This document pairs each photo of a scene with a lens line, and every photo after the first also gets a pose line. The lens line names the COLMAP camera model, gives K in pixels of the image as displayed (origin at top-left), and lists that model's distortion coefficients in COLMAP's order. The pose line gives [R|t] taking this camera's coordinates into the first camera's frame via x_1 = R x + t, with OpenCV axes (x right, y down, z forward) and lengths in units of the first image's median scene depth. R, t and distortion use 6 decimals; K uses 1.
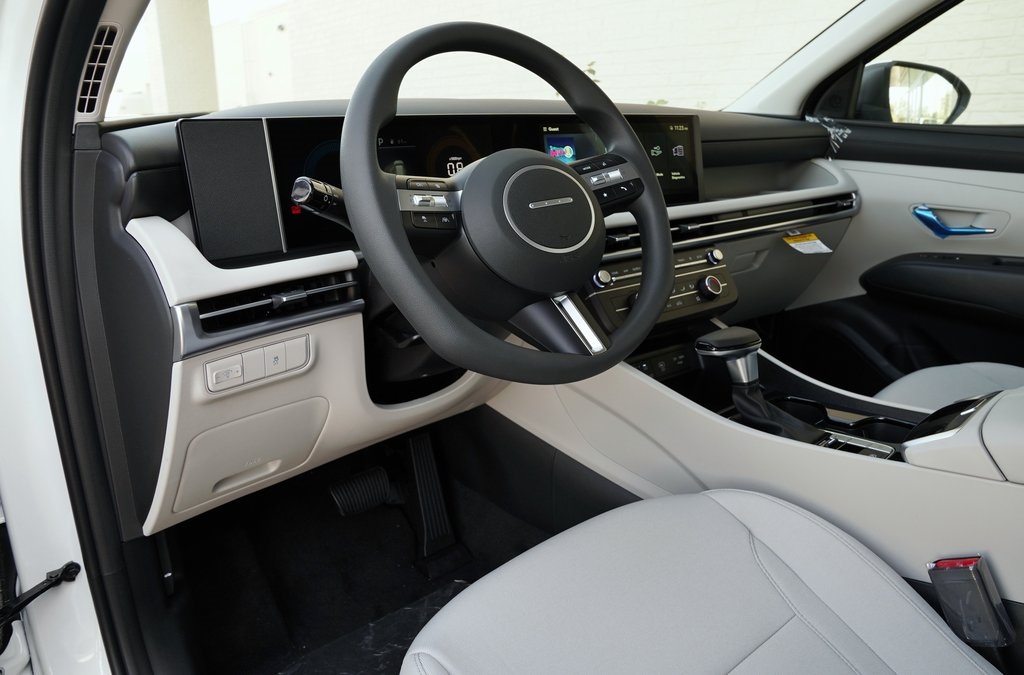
lens RADIAL K [[715.3, 0, 512.0], [0, 715.3, 337.5], [0, 0, 1]] dist [-0.115513, 0.066979]
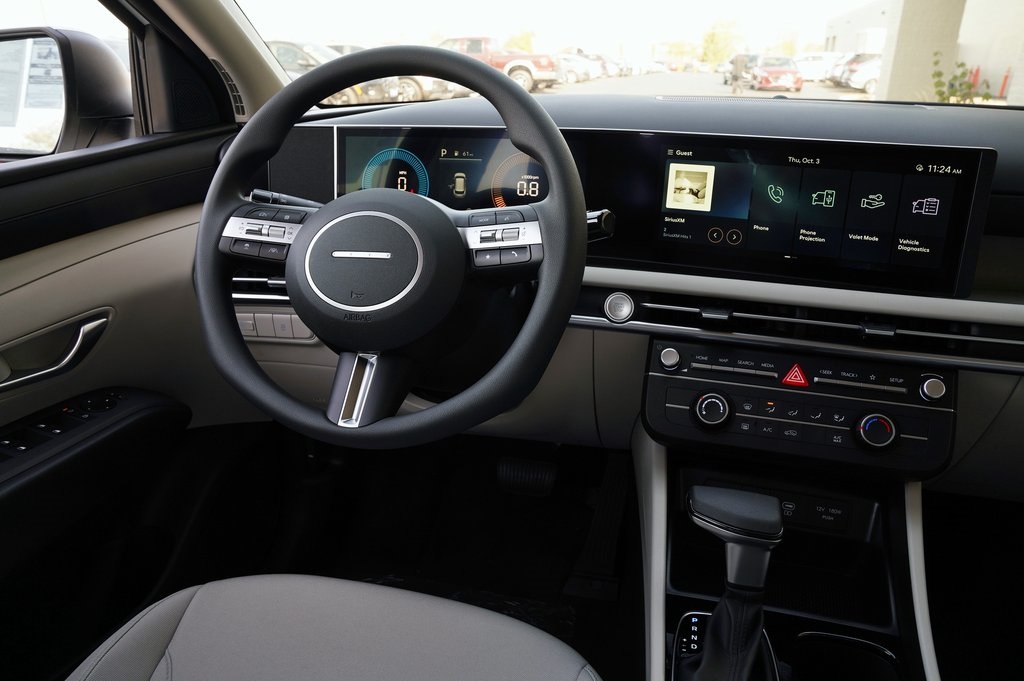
lens RADIAL K [[715.9, 0, 512.0], [0, 715.9, 340.5], [0, 0, 1]] dist [-0.130207, 0.098241]
pose [[0.557686, 0.315766, -0.767644, 0.543698], [-0.245362, 0.946199, 0.210960, -0.196571], [0.792959, 0.070701, 0.605159, 0.367556]]
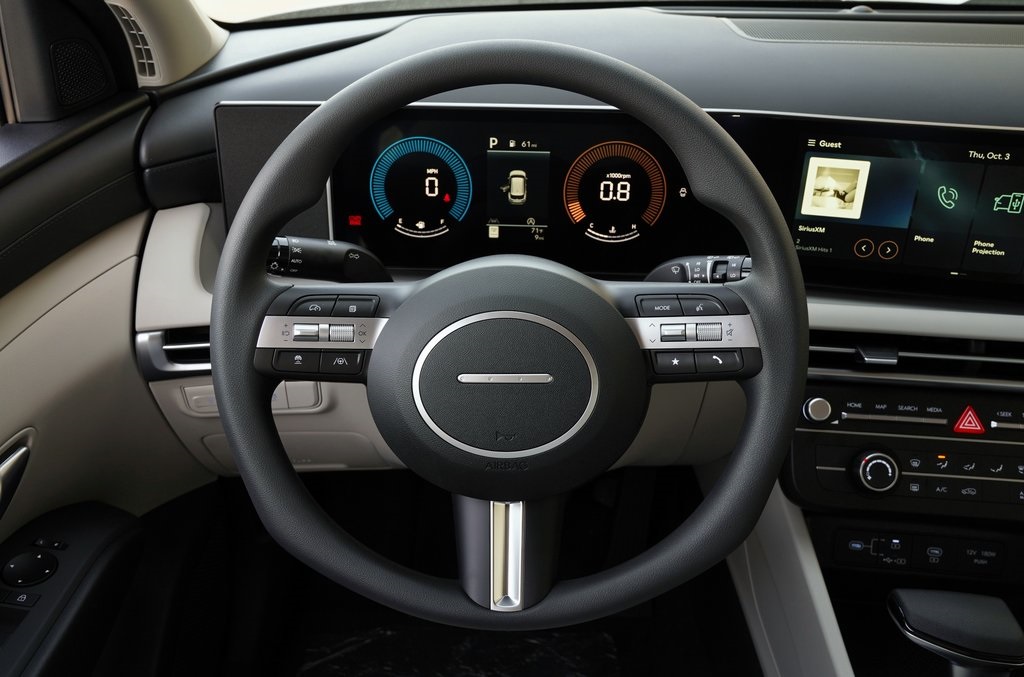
lens RADIAL K [[851.1, 0, 512.0], [0, 851.1, 338.5], [0, 0, 1]] dist [-0.088469, 0.133668]
pose [[0.731385, 0.376788, -0.568425, 0.289248], [-0.220243, 0.919350, 0.326020, -0.284329], [0.645422, -0.113254, 0.755383, 0.262534]]
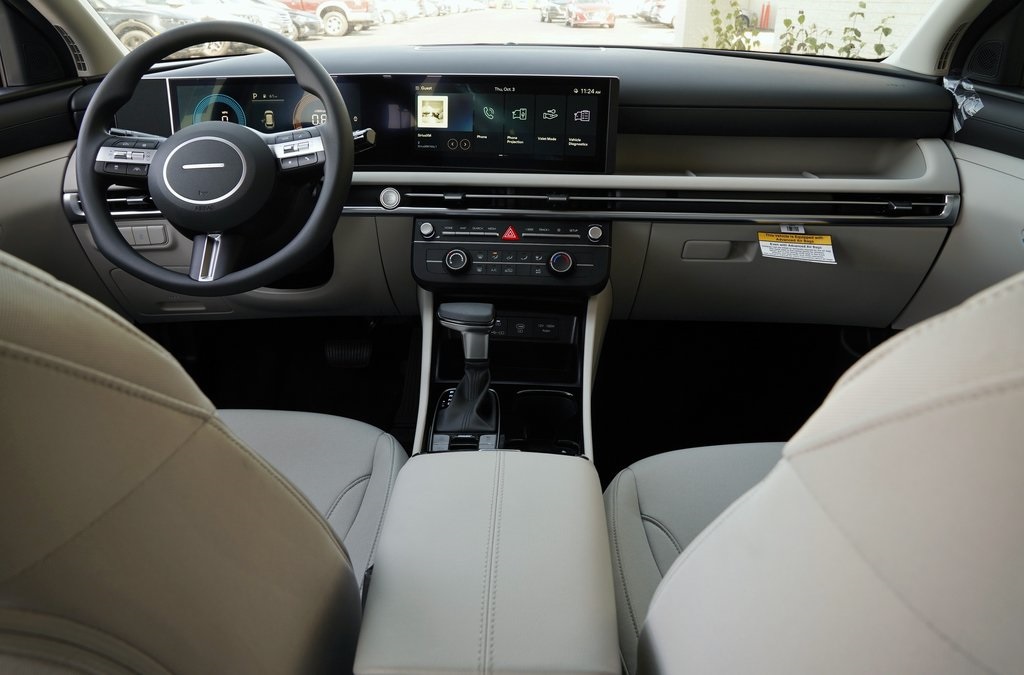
lens RADIAL K [[720.2, 0, 512.0], [0, 720.2, 337.5], [0, 0, 1]] dist [-0.128948, 0.096010]
pose [[0.736879, 0.303400, -0.604117, 0.847943], [-0.204856, 0.951830, 0.228154, -0.183930], [0.644238, -0.044365, 0.763537, 0.205409]]
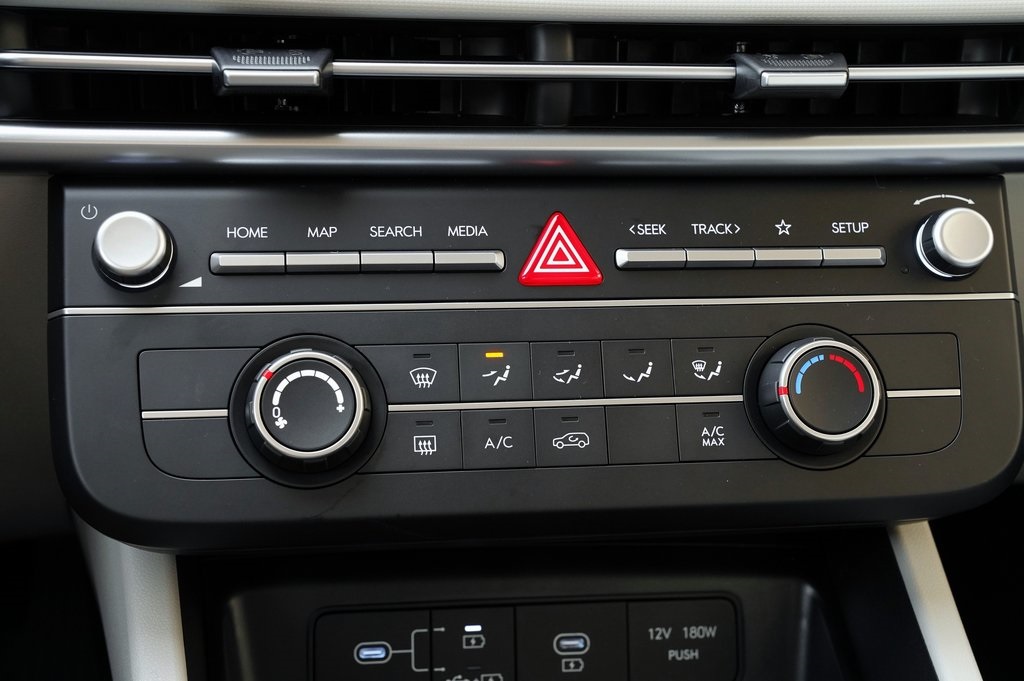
lens RADIAL K [[1335.5, 0, 512.0], [0, 1335.5, 340.5], [0, 0, 1]] dist [0.079929, 0.010742]
pose [[0.866778, 0.268147, -0.420468, 0.357831], [-0.201853, 0.959629, 0.195877, -0.141384], [0.456017, -0.084909, 0.885911, 0.624155]]
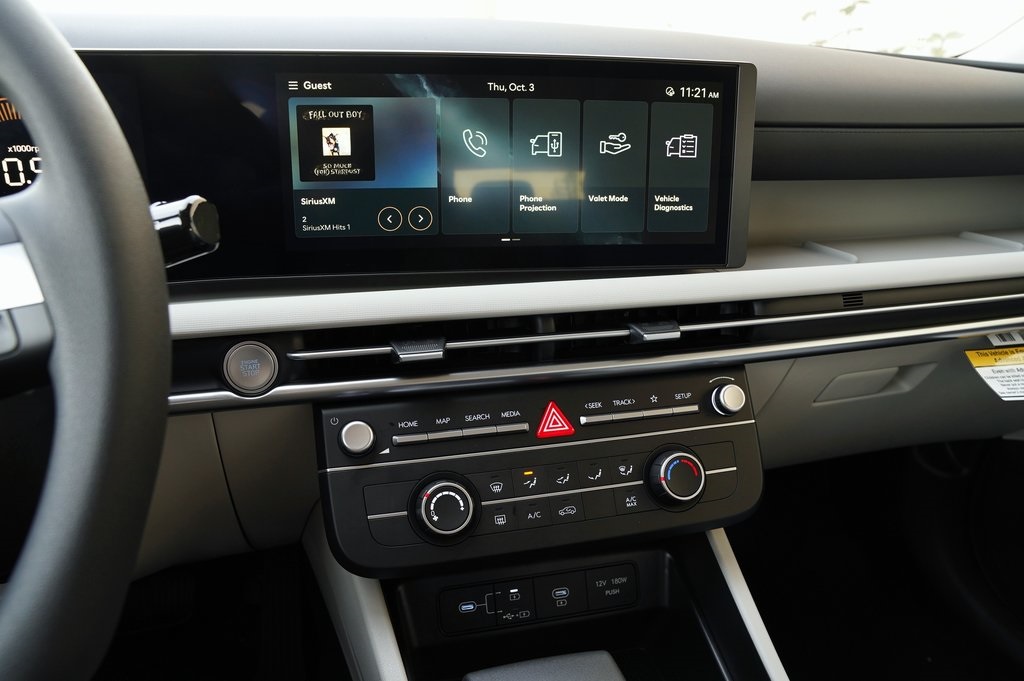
lens RADIAL K [[708.7, 0, 512.0], [0, 708.7, 340.5], [0, 0, 1]] dist [-0.128678, 0.088385]
pose [[0.915617, 0.194438, -0.351907, 0.320256], [-0.154535, 0.978242, 0.138426, -0.195447], [0.371166, -0.072363, 0.925743, 0.569831]]
